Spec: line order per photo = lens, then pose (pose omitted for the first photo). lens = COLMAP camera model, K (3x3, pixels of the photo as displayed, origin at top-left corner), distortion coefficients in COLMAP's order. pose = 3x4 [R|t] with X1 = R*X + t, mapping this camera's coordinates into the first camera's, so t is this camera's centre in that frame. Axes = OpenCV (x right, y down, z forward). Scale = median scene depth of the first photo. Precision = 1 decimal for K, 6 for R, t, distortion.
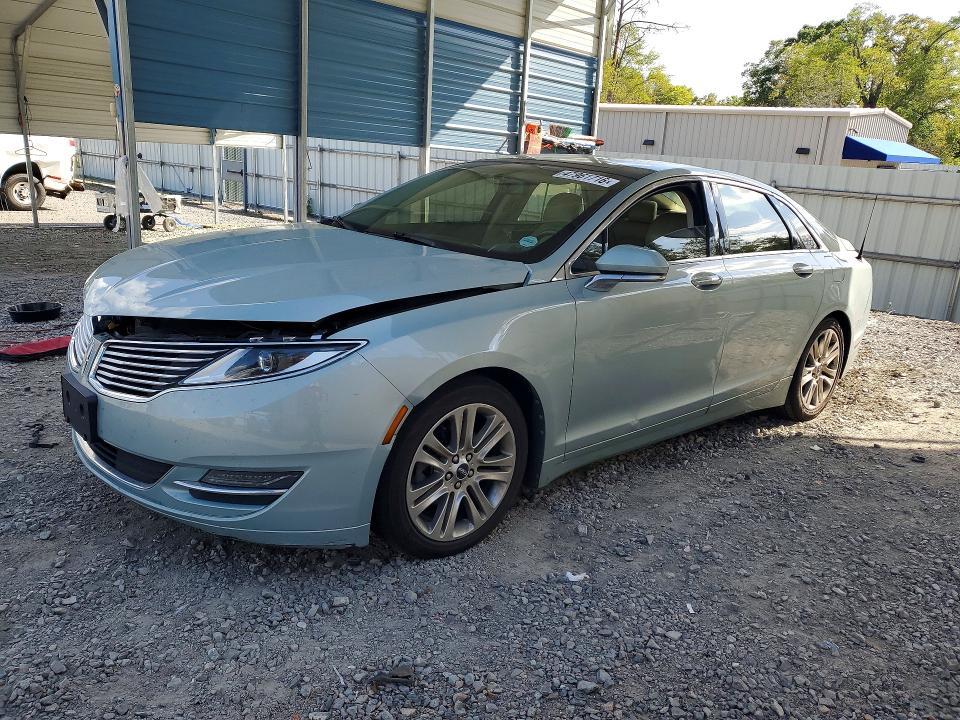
lens RADIAL K [[752.4, 0, 475.3], [0, 752.4, 358.7], [0, 0, 1]] dist [0.006364, 0.006564]
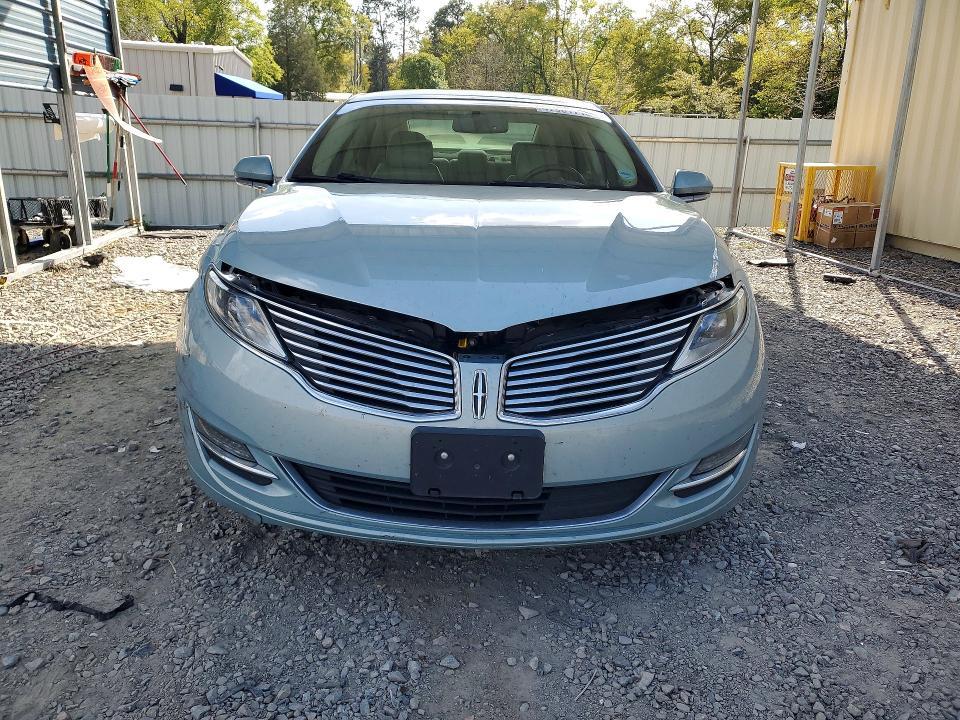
lens RADIAL K [[752.4, 0, 475.3], [0, 752.4, 358.7], [0, 0, 1]] dist [0.006364, 0.006564]
pose [[0.661907, -0.257983, 0.703792, -1.010664], [0.203977, 0.965468, 0.162065, -0.145185], [-0.721299, 0.036286, 0.691673, 0.527798]]
